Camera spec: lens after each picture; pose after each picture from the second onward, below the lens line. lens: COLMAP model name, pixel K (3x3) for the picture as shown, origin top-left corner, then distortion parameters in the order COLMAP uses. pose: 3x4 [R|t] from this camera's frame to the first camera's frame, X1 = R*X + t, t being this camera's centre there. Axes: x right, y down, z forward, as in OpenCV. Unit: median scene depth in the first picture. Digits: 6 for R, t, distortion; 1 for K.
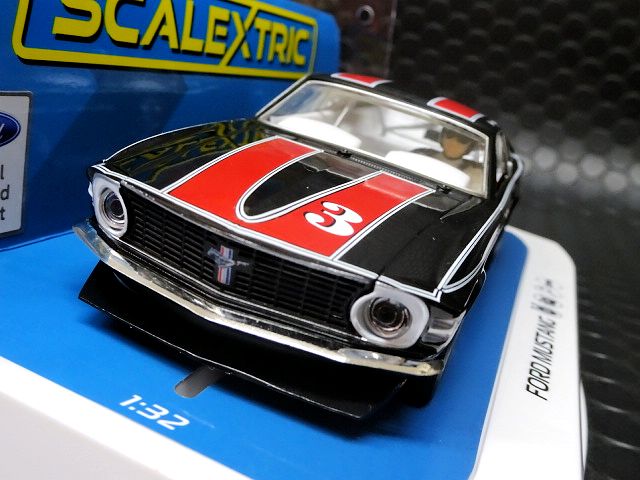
lens RADIAL K [[700.0, 0, 319.1], [0, 700.0, 236.1], [0, 0, 1]] dist [0.010049, 0.000000]
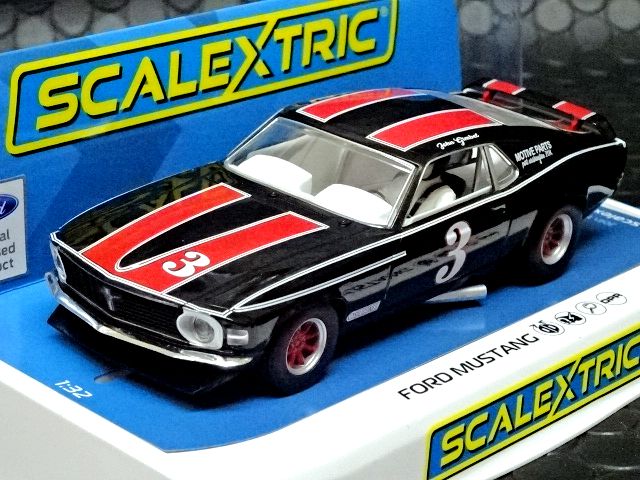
lens RADIAL K [[1766.9, 0, 315.0], [0, 1766.9, 241.0], [0, 0, 1]] dist [-0.110276, 0.000000]
pose [[0.914984, -0.039658, -0.401536, 1.459792], [0.051563, 0.998491, 0.018880, -0.107920], [0.400182, -0.037979, 0.915649, -1.898109]]
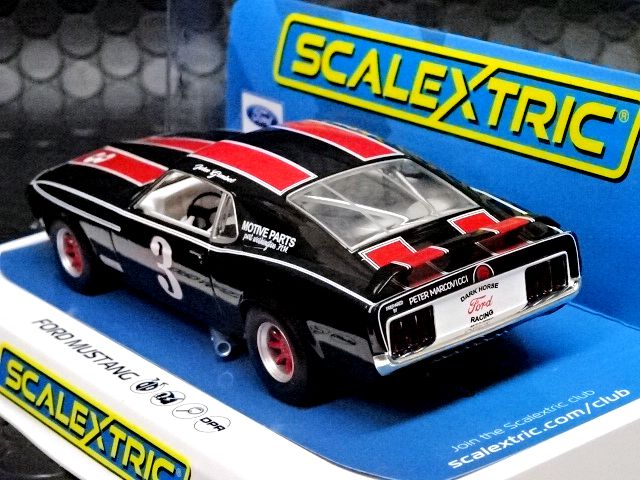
lens RADIAL K [[1766.9, 0, 320.7], [0, 1766.9, 241.6], [0, 0, 1]] dist [-0.110276, 0.000000]
pose [[-0.577228, 0.074952, -0.813136, 2.897053], [-0.286667, 0.913802, 0.287729, -1.106038], [0.764611, 0.399185, -0.505986, 3.229476]]
